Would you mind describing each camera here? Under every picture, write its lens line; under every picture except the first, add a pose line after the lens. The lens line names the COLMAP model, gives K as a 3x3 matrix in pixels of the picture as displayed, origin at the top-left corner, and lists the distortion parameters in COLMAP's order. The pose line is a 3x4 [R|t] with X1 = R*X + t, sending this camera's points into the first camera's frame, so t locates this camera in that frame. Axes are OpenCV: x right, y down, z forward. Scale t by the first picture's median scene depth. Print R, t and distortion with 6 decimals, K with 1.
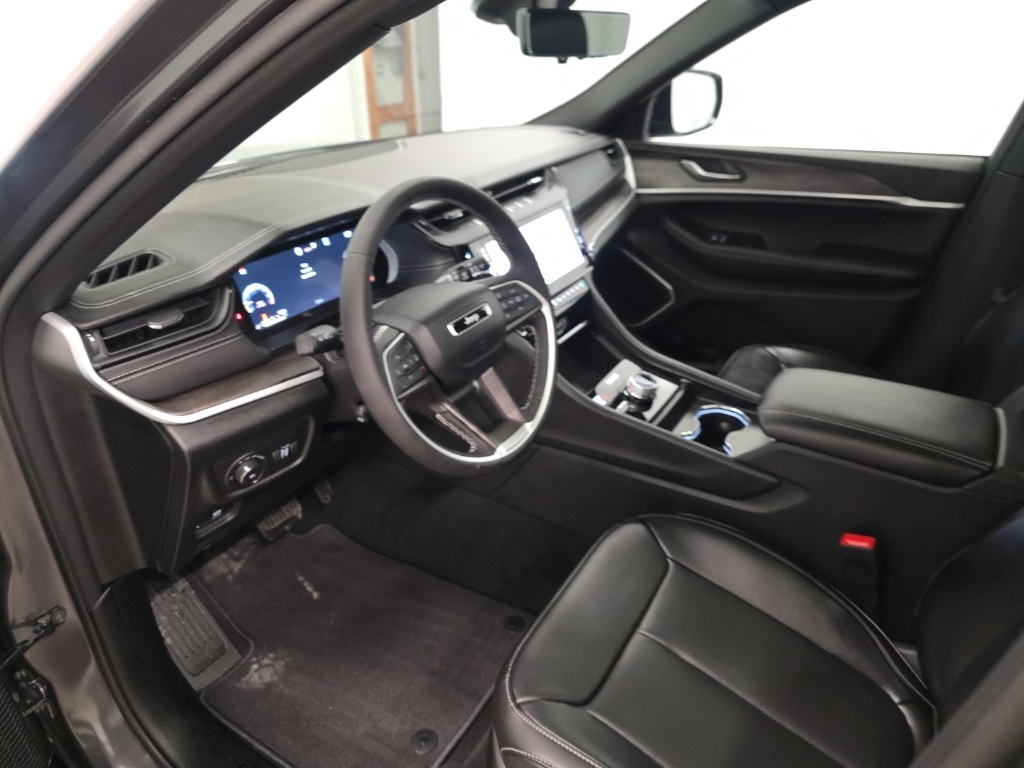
lens RADIAL K [[693.6, 0, 512.5], [0, 693.6, 373.5], [0, 0, 1]] dist [0.036104, -0.027695]
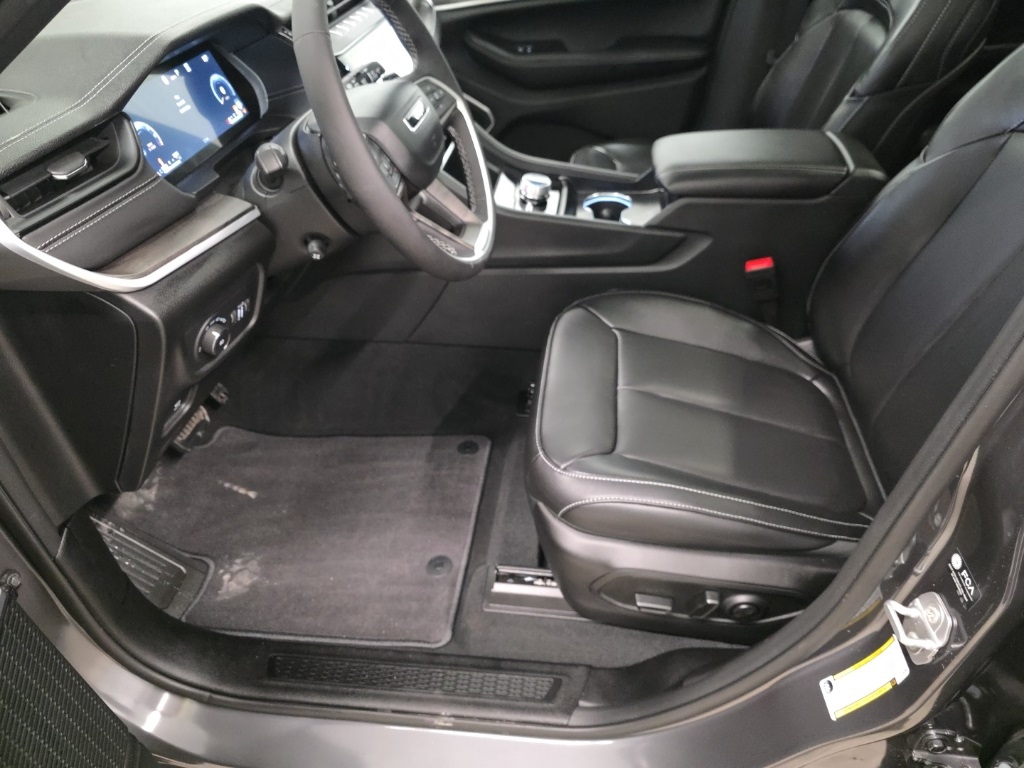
lens RADIAL K [[693.6, 0, 508.0], [0, 693.6, 383.9], [0, 0, 1]] dist [0.036104, -0.027695]
pose [[0.898946, -0.287045, 0.330911, -0.320909], [0.230084, 0.952201, 0.200934, 0.093712], [-0.372771, -0.104492, 0.922021, 0.049202]]
